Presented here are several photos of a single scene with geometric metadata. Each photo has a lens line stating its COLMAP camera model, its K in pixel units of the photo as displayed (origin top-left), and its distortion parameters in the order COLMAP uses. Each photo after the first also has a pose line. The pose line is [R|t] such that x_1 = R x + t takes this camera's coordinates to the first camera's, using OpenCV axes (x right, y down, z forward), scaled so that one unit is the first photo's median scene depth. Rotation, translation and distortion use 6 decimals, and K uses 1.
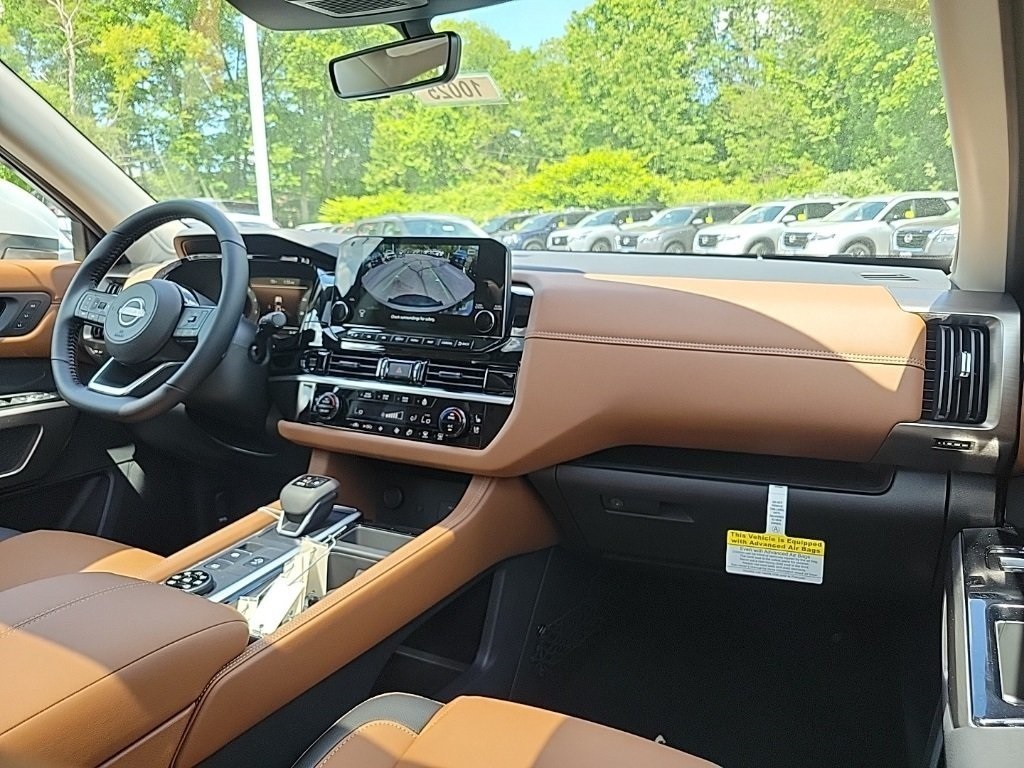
lens RADIAL K [[792.3, 0, 512.0], [0, 792.3, 384.0], [0, 0, 1]] dist [0.034118, -0.043407]
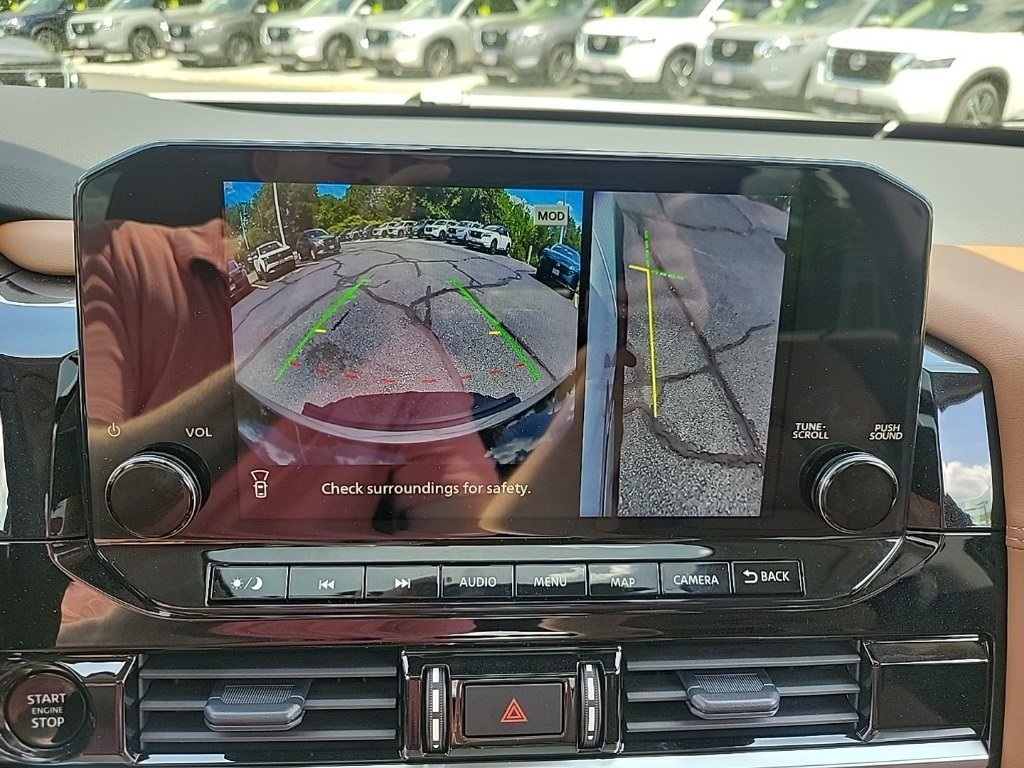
lens RADIAL K [[792.3, 0, 512.0], [0, 792.3, 384.0], [0, 0, 1]] dist [0.034118, -0.043407]
pose [[0.864286, -0.183173, 0.468463, -0.220610], [0.067366, 0.965098, 0.253076, -0.179112], [-0.498469, -0.187171, 0.846461, 0.725996]]
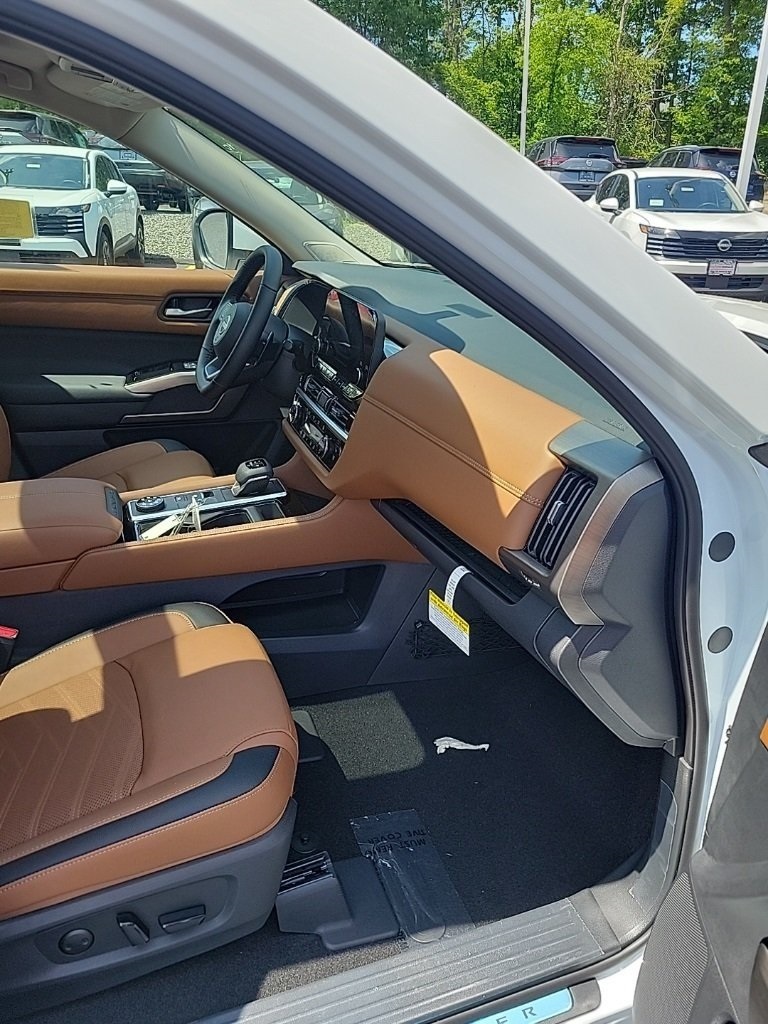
lens RADIAL K [[792.3, 0, 384.0], [0, 792.3, 512.0], [0, 0, 1]] dist [0.034118, -0.043407]
pose [[0.715793, 0.287890, -0.636208, 0.804931], [-0.138532, 0.951498, 0.274701, -0.218129], [0.684434, -0.108494, 0.720957, 0.049535]]
